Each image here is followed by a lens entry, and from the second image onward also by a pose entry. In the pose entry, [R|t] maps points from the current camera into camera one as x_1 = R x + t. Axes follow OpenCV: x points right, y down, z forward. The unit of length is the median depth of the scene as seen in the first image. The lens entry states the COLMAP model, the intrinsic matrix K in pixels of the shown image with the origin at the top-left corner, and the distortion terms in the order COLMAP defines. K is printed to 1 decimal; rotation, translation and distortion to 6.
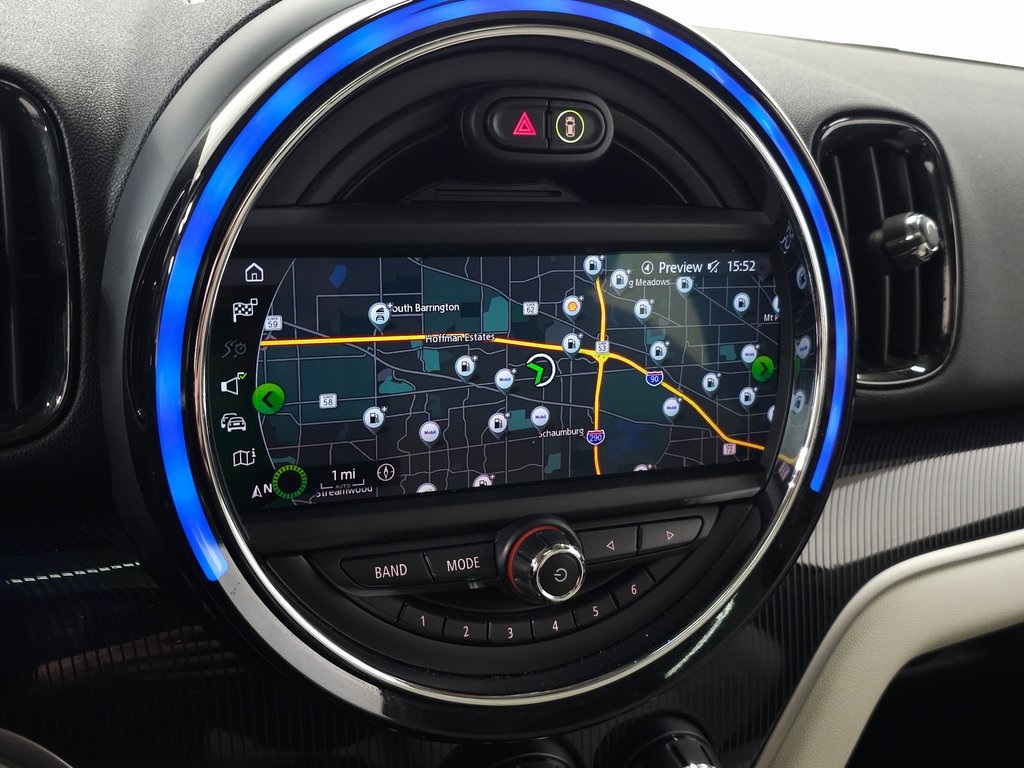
lens RADIAL K [[1037.8, 0, 512.0], [0, 1037.8, 384.0], [0, 0, 1]] dist [0.037070, -0.015070]
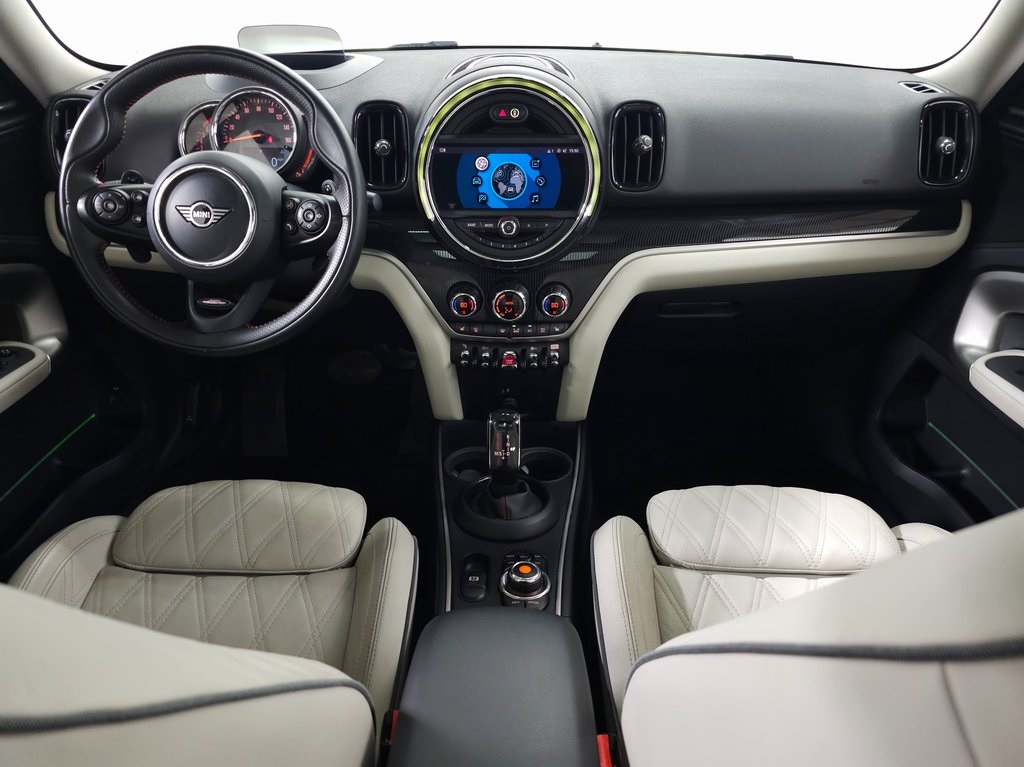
lens RADIAL K [[692.9, 0, 516.4], [0, 692.9, 388.3], [0, 0, 1]] dist [0.058636, -0.068664]
pose [[0.920723, 0.124445, -0.369841, 1.104583], [-0.058972, 0.981274, 0.183370, 0.282064], [0.385735, -0.147023, 0.910820, -1.505189]]
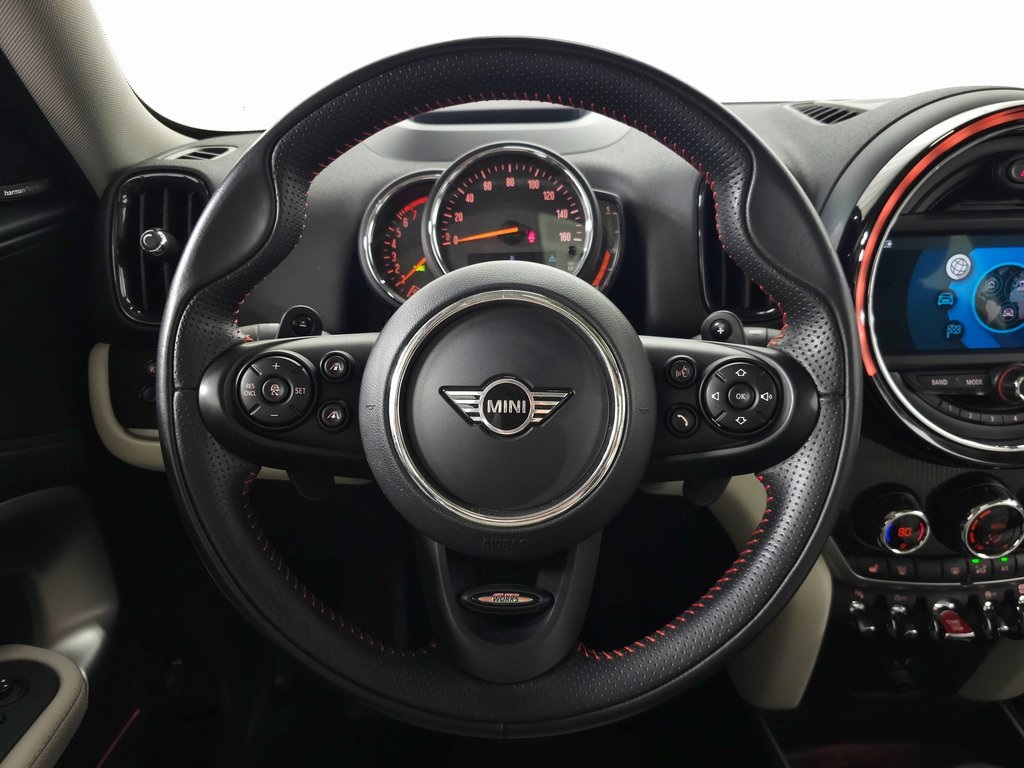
lens RADIAL K [[694.1, 0, 515.4], [0, 694.1, 382.7], [0, 0, 1]] dist [0.045000, -0.062980]
pose [[0.934551, 0.039024, -0.353684, -0.396369], [-0.026578, 0.998847, 0.039980, 0.135360], [0.354836, -0.027963, 0.934510, -0.629922]]
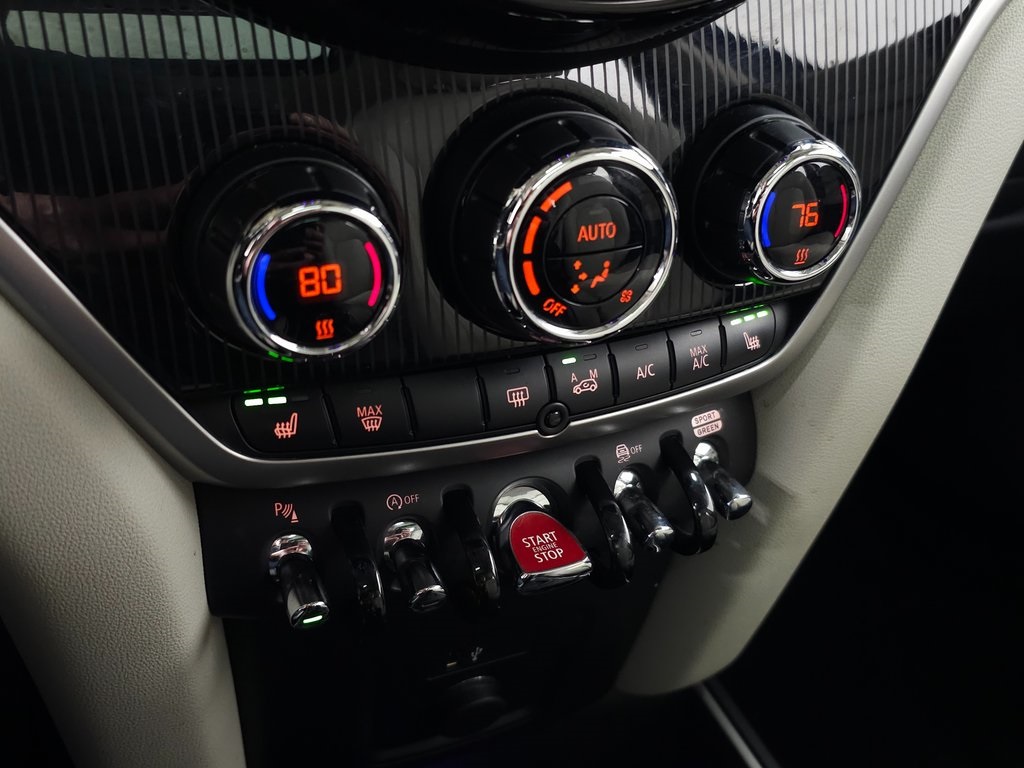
lens RADIAL K [[1037.8, 0, 512.0], [0, 1037.8, 384.0], [0, 0, 1]] dist [0.037070, -0.015070]
pose [[0.997865, -0.057543, 0.030881, -0.056391], [0.051932, 0.985907, 0.159027, 0.442163], [-0.039596, -0.157084, 0.986791, 0.338545]]
